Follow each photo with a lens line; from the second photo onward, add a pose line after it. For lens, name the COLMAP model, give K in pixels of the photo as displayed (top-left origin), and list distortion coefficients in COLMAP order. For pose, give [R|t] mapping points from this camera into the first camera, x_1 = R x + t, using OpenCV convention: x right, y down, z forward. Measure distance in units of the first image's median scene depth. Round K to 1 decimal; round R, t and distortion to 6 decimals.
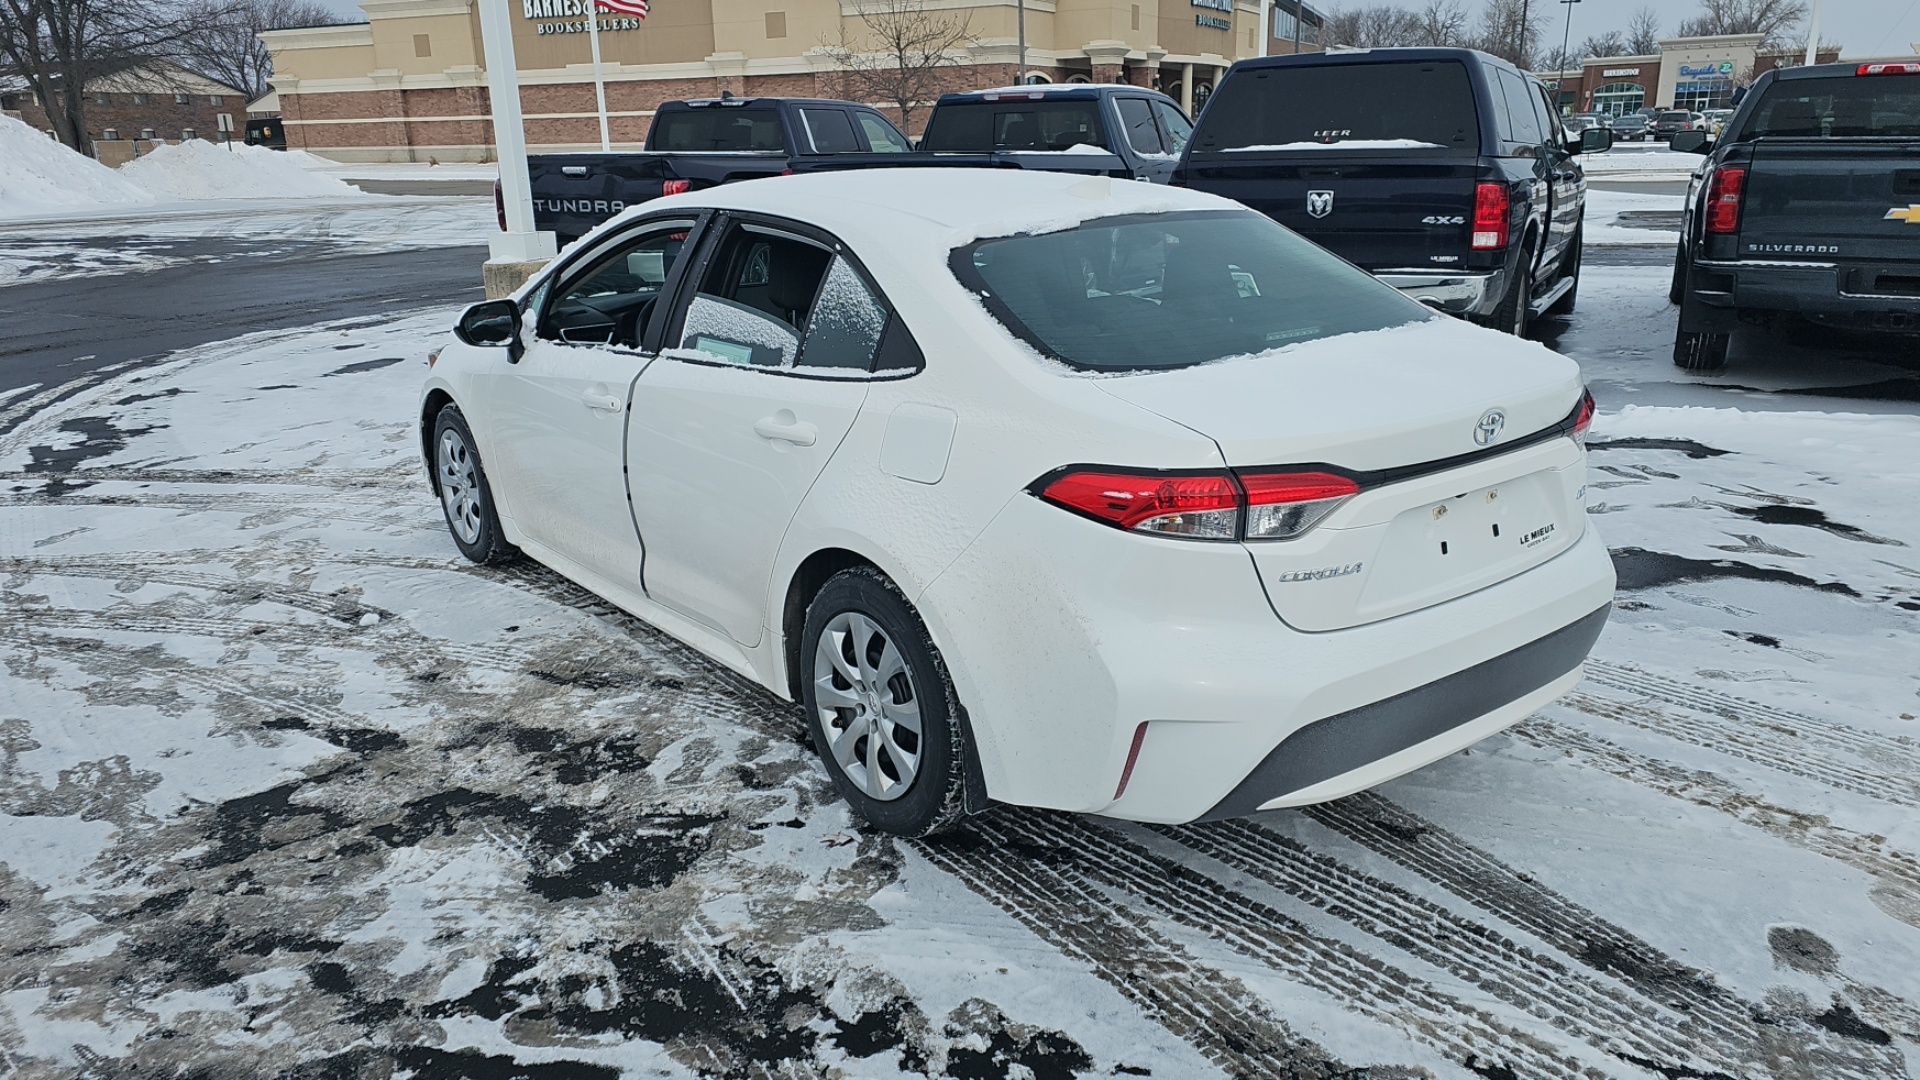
lens RADIAL K [[1375.0, 0, 960.0], [0, 1375.0, 540.0], [0, 0, 1]] dist [0.075382, -0.050653]
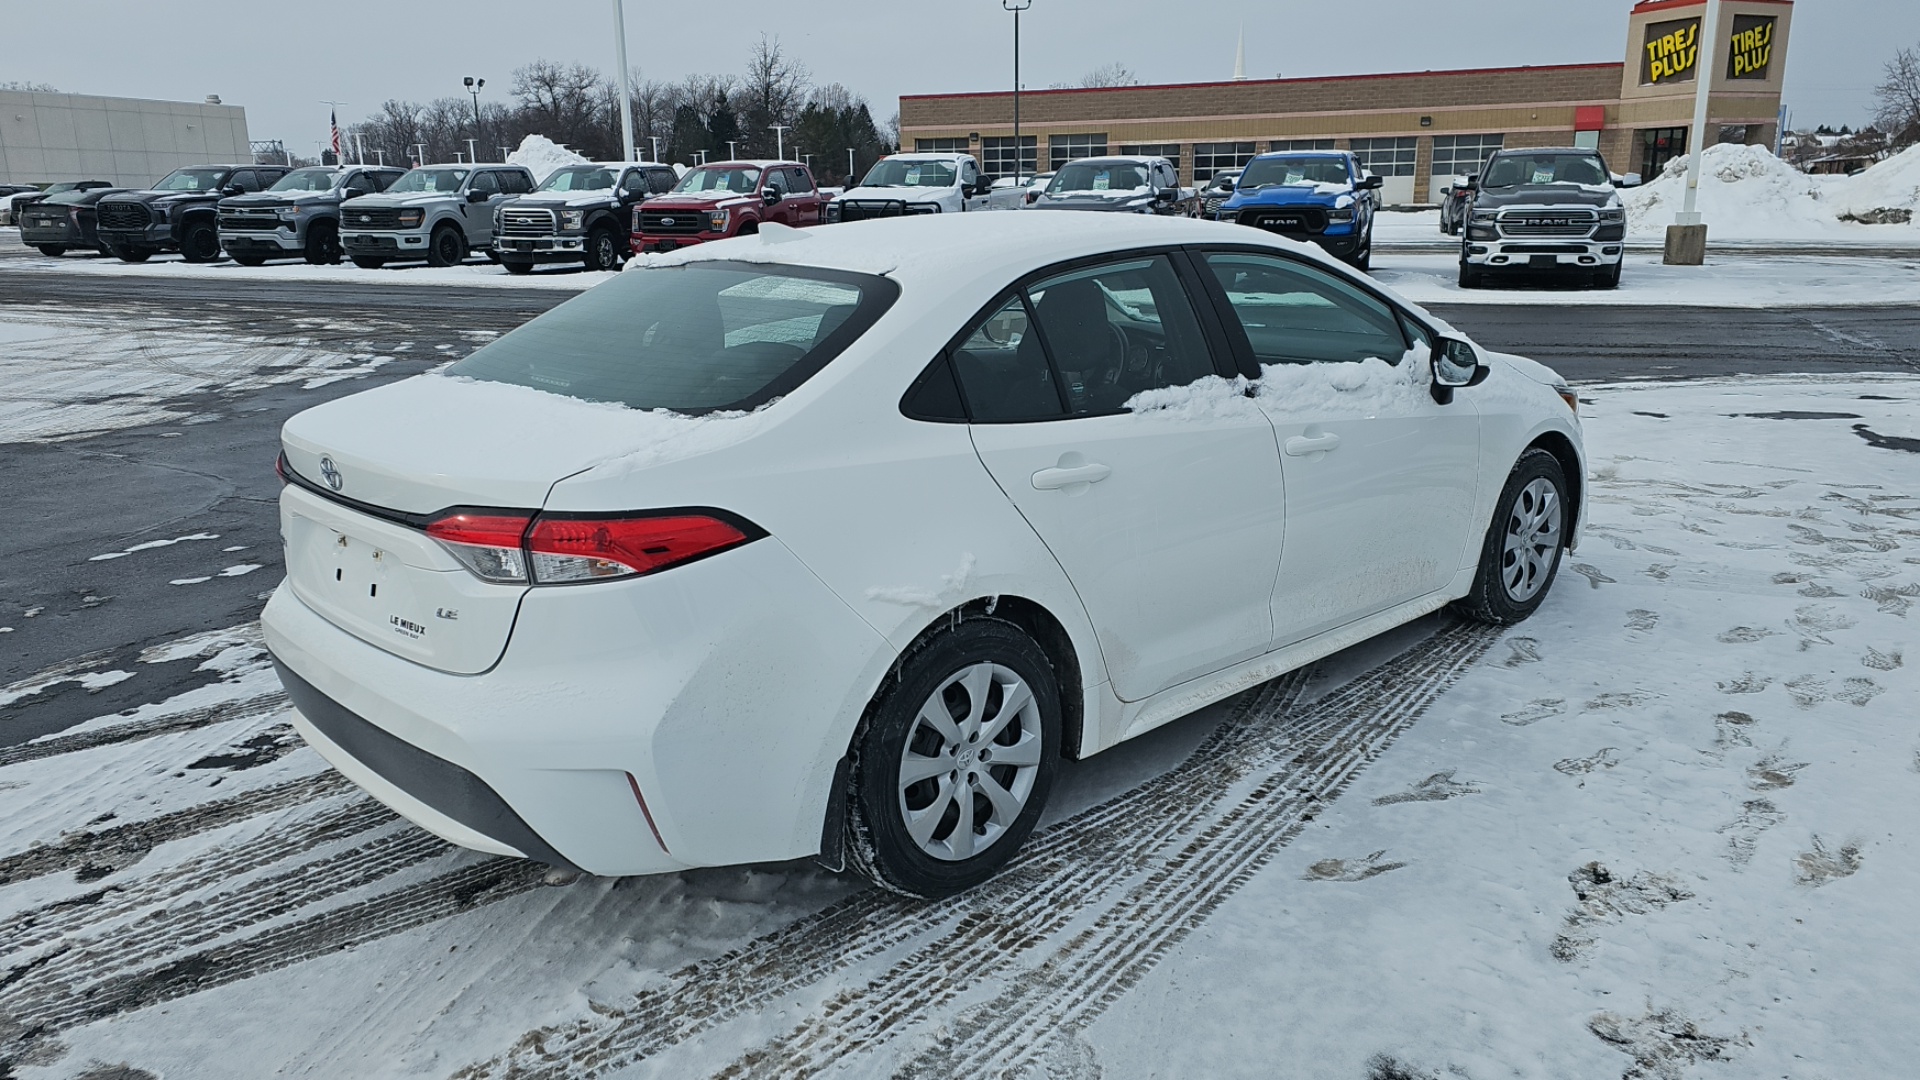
lens RADIAL K [[1356.6, 0, 947.4], [0, 1356.6, 528.9], [0, 0, 1]] dist [0.077754, -0.056333]
pose [[0.102875, 0.260146, -0.960073, 1.270203], [-0.271275, 0.935944, 0.224540, -0.354284], [0.956988, 0.237344, 0.166856, 1.143950]]
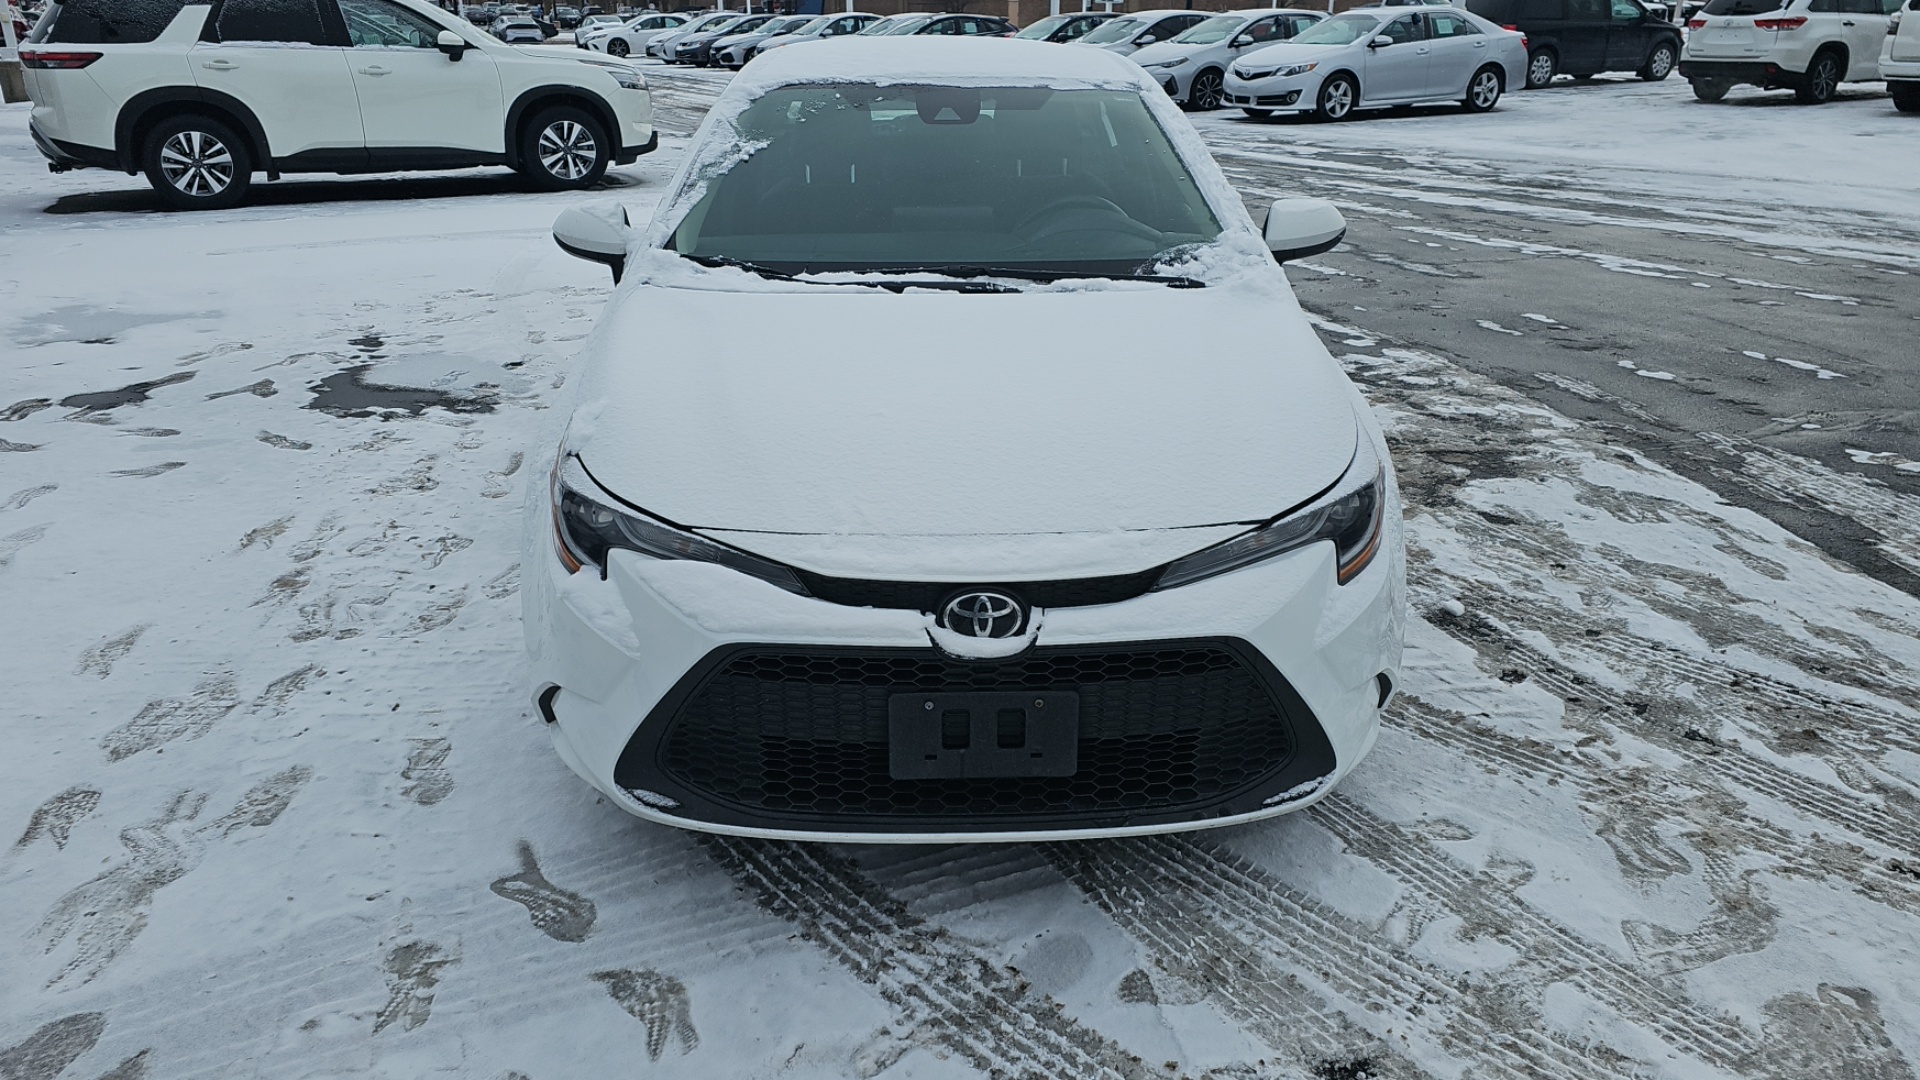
lens RADIAL K [[1371.4, 0, 973.4], [0, 1371.4, 550.6], [0, 0, 1]] dist [0.083959, -0.070691]
pose [[-0.819572, -0.189015, 0.540901, -0.959181], [0.177897, 0.813427, 0.553796, -0.714038], [-0.544659, 0.550100, -0.633037, 2.523853]]
